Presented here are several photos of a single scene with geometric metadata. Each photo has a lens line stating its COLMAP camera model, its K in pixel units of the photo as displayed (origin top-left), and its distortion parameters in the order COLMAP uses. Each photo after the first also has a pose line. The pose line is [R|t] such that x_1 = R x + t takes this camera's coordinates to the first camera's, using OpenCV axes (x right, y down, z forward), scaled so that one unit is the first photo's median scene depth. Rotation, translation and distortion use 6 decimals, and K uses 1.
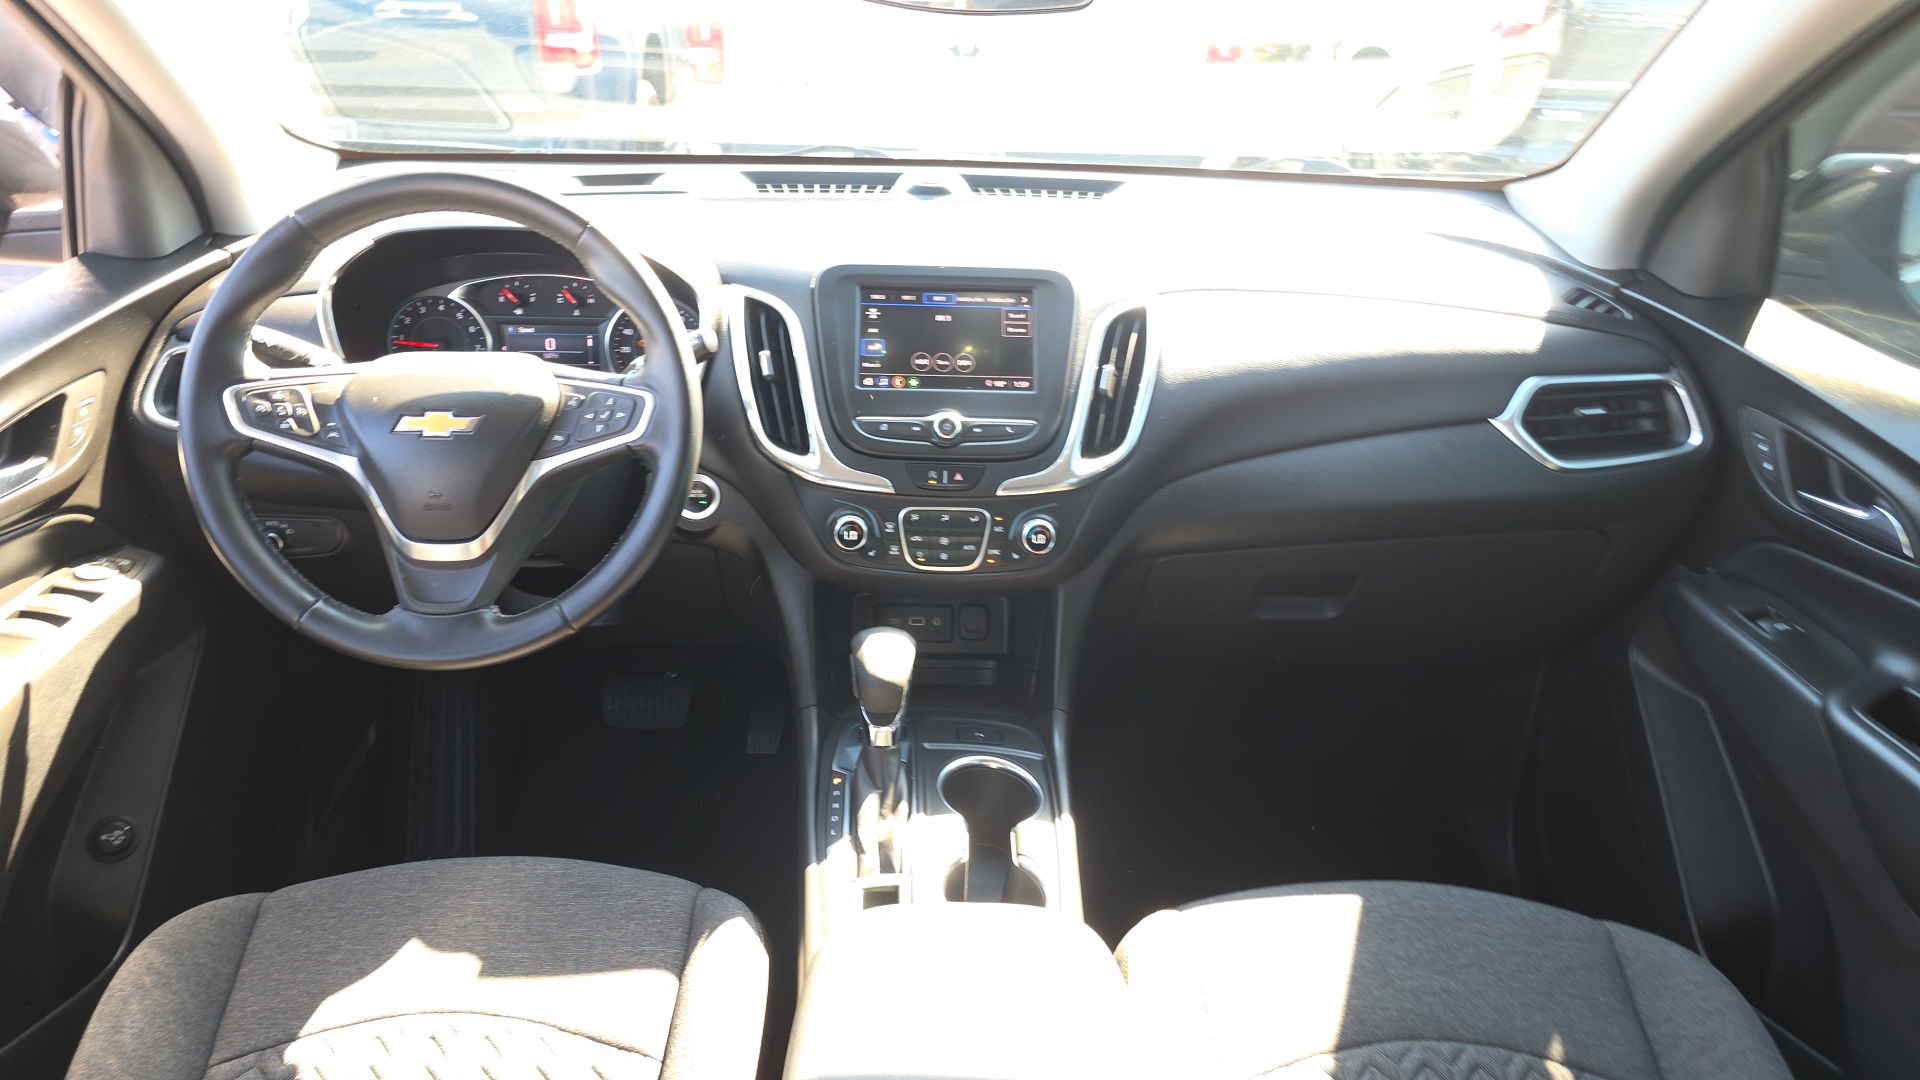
lens RADIAL K [[1316.4, 0, 930.7], [0, 1316.4, 503.2], [0, 0, 1]] dist [0.073994, -0.076163]
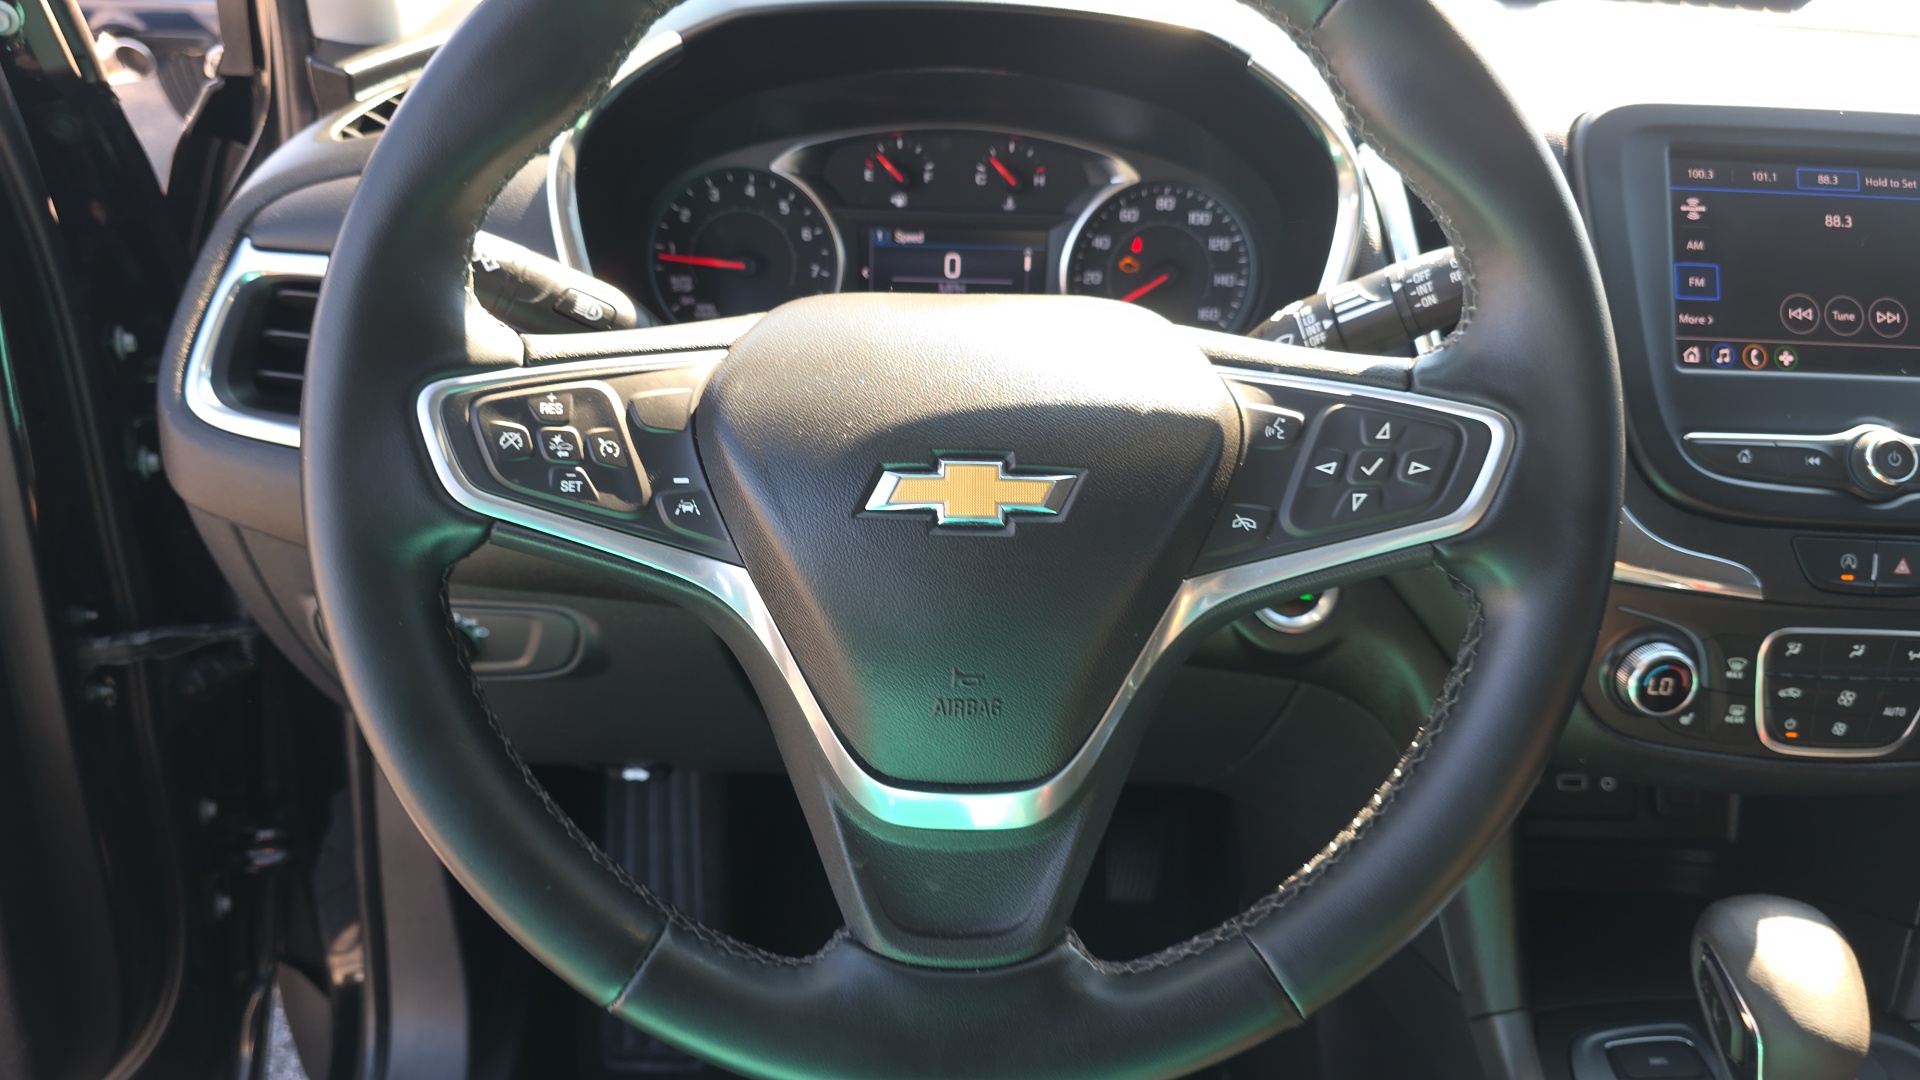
lens RADIAL K [[1346.6, 0, 933.0], [0, 1346.6, 528.1], [0, 0, 1]] dist [0.036712, -0.050823]
pose [[0.999779, 0.017272, -0.011965, -0.314940], [-0.016190, 0.996225, 0.085281, -0.068422], [0.013393, -0.085068, 0.996285, 0.513046]]
